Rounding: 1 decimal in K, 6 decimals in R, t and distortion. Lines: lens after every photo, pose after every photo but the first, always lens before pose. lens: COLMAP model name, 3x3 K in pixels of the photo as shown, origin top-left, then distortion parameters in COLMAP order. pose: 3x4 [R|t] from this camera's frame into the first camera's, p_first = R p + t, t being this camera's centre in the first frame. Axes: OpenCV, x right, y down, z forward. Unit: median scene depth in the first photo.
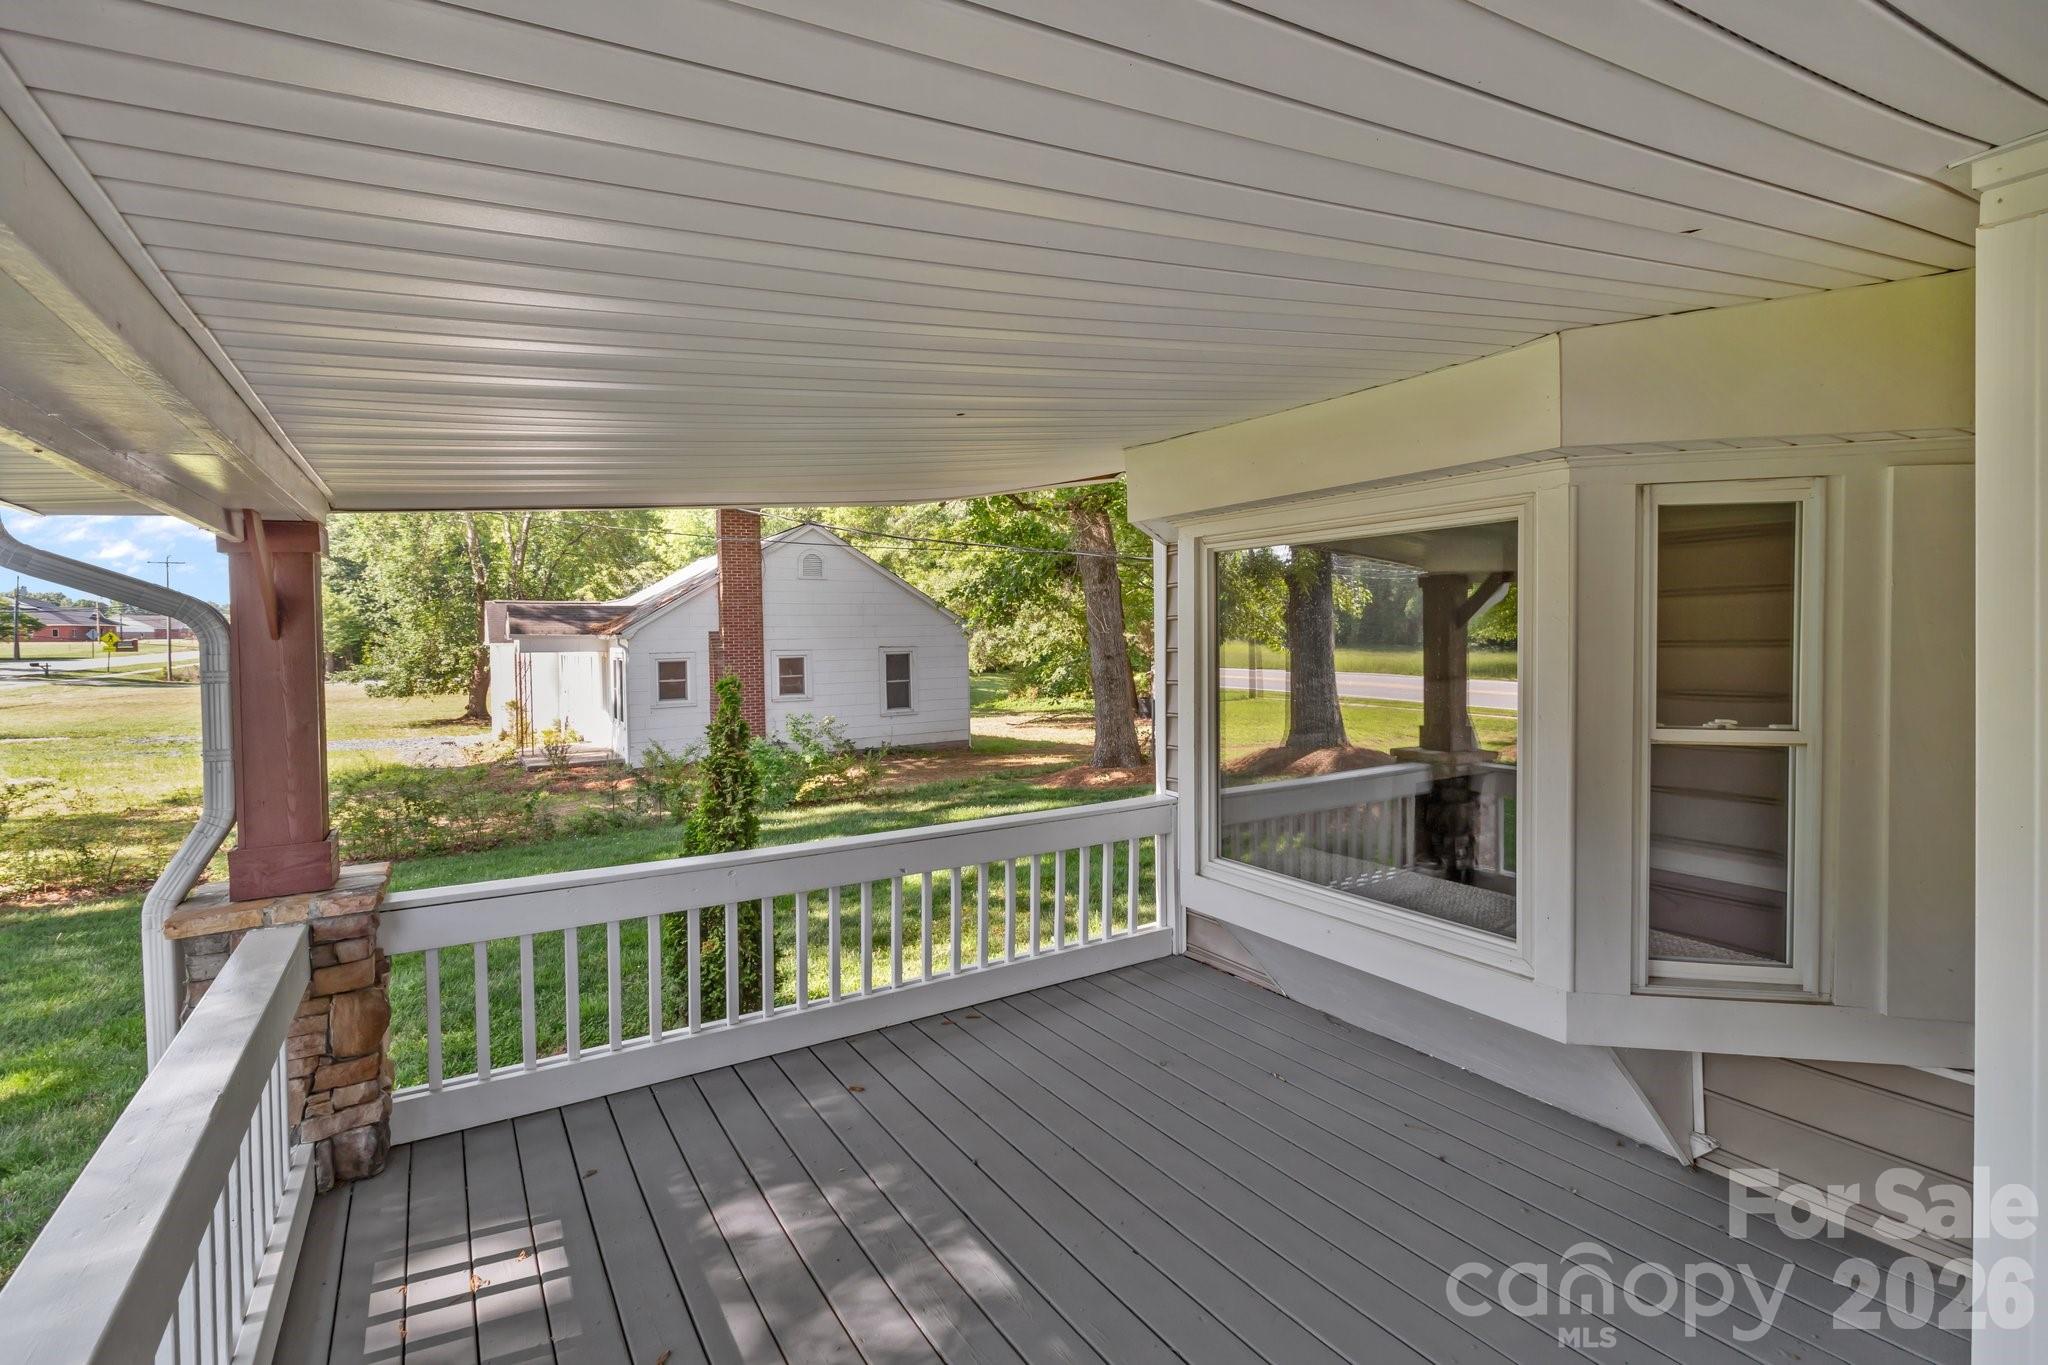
lens RADIAL K [[964.1, 0, 1030.0], [0, 964.1, 656.6], [0, 0, 1]] dist [0.001216, 0.000199]
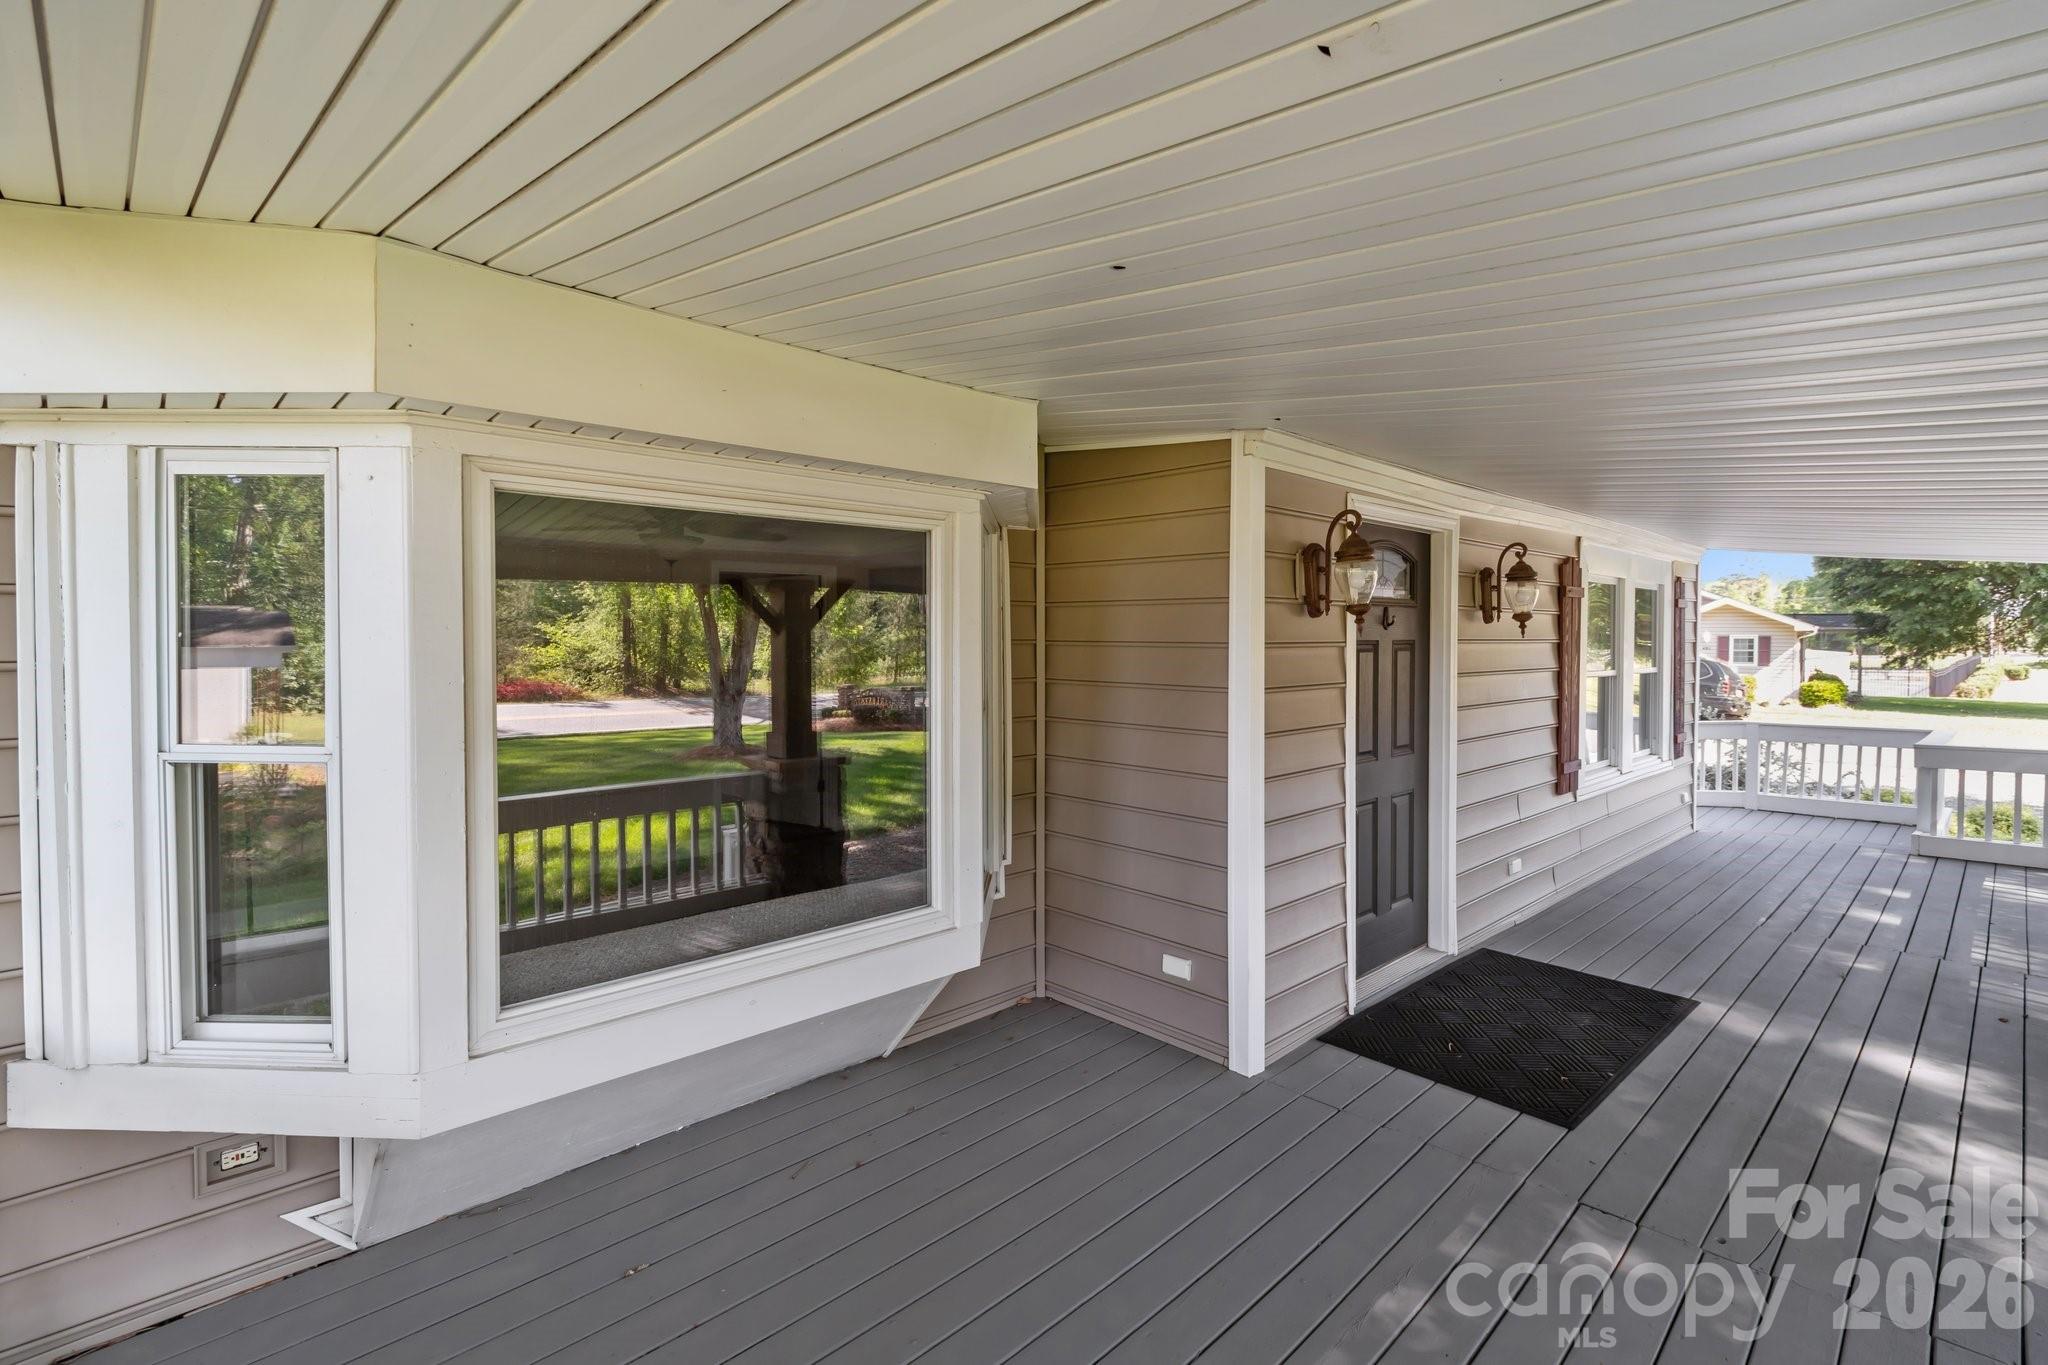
lens RADIAL K [[964.1, 0, 1030.0], [0, 964.1, 656.6], [0, 0, 1]] dist [0.001216, 0.000199]
pose [[-0.217104, 0.002293, 0.976146, -0.566480], [0.032568, 0.999458, 0.004896, -0.001421], [-0.975605, 0.032855, -0.217061, 1.000808]]
